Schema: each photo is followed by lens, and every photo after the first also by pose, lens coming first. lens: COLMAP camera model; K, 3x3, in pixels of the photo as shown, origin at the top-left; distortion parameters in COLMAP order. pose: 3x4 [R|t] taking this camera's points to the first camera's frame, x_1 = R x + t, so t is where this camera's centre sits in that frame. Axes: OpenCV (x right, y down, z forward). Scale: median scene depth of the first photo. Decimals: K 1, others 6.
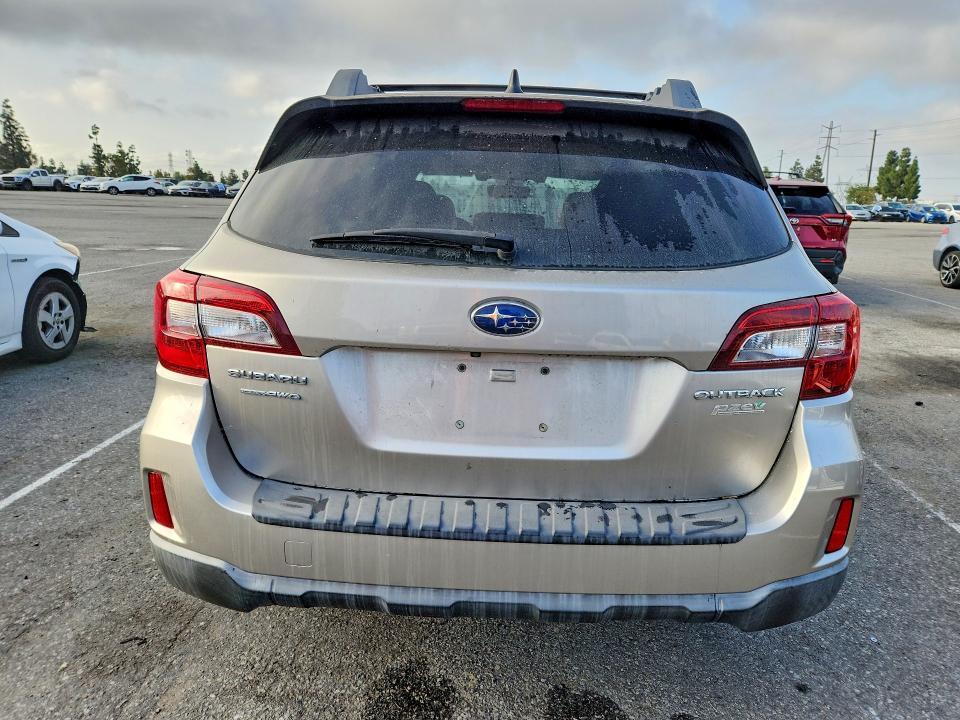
lens RADIAL K [[707.6, 0, 480.0], [0, 707.6, 360.0], [0, 0, 1]] dist [0.040258, -0.003875]
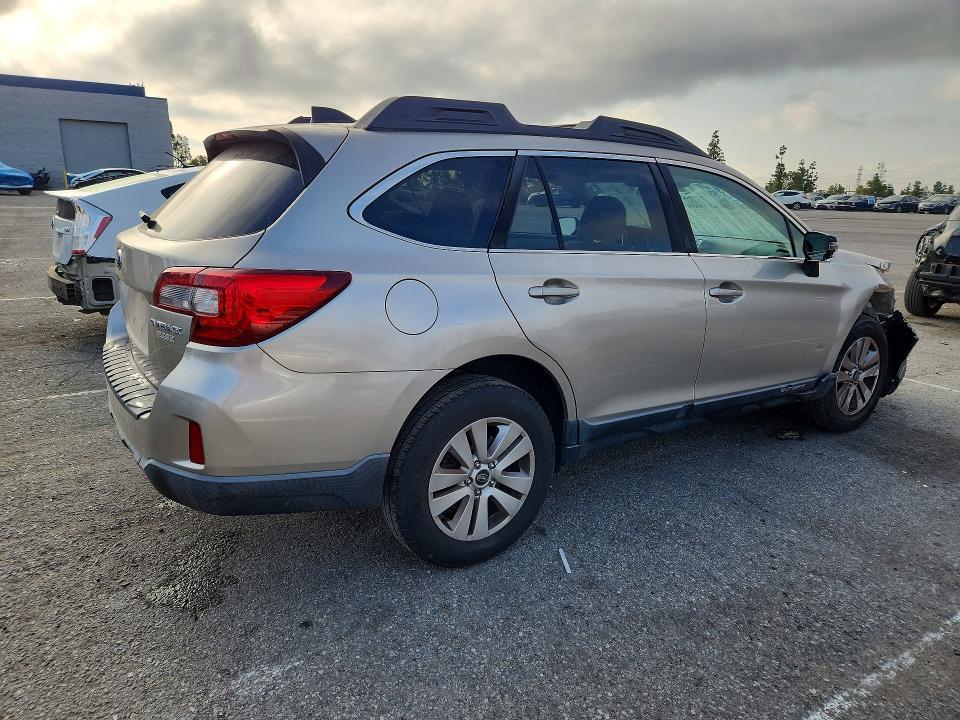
lens RADIAL K [[707.6, 0, 480.0], [0, 707.6, 360.0], [0, 0, 1]] dist [0.040258, -0.003875]
pose [[0.513570, 0.182942, -0.838319, 0.191132], [-0.205397, 0.974813, 0.086899, -0.011449], [0.833102, 0.127559, 0.538210, 0.078509]]
